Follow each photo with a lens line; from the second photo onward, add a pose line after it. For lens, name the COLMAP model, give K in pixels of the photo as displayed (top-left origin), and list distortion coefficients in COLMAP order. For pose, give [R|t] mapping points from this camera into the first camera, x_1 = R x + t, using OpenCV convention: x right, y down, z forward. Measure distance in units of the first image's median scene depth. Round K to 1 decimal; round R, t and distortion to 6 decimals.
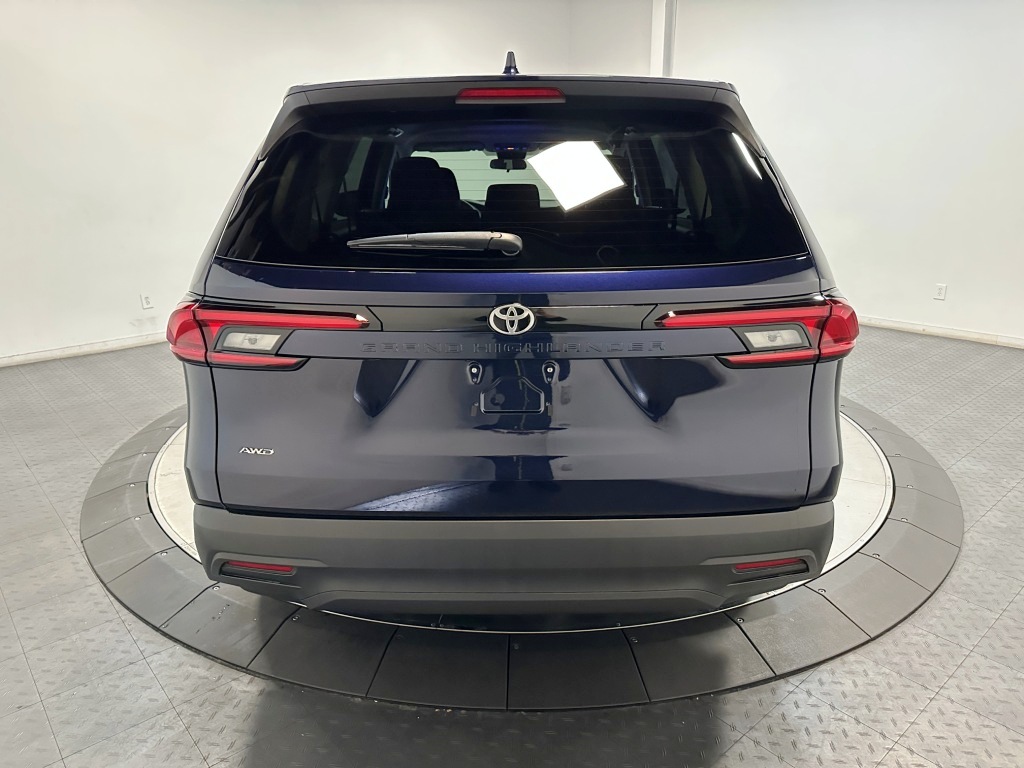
lens RADIAL K [[741.6, 0, 506.7], [0, 741.6, 384.2], [0, 0, 1]] dist [0.017204, -0.029708]
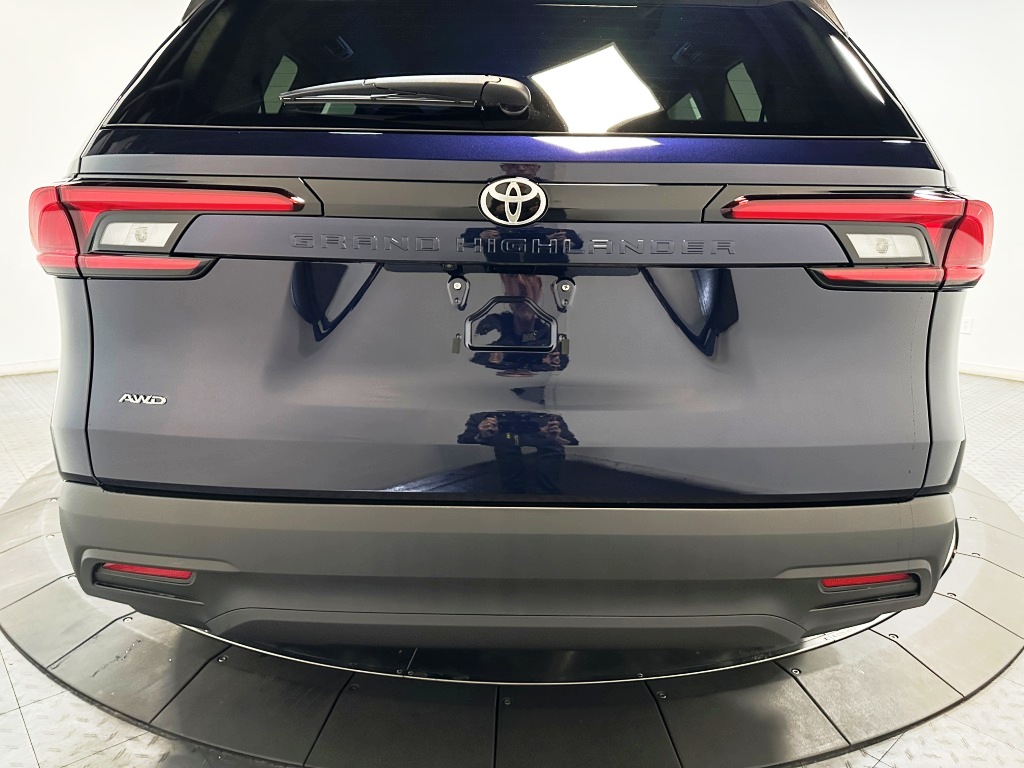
lens RADIAL K [[741.6, 0, 507.1], [0, 741.6, 382.7], [0, 0, 1]] dist [0.017204, -0.029708]
pose [[0.999747, 0.020601, 0.009037, -0.000924], [-0.019821, 0.996654, -0.079296, 0.093757], [-0.010640, 0.079097, 0.996810, 0.227344]]
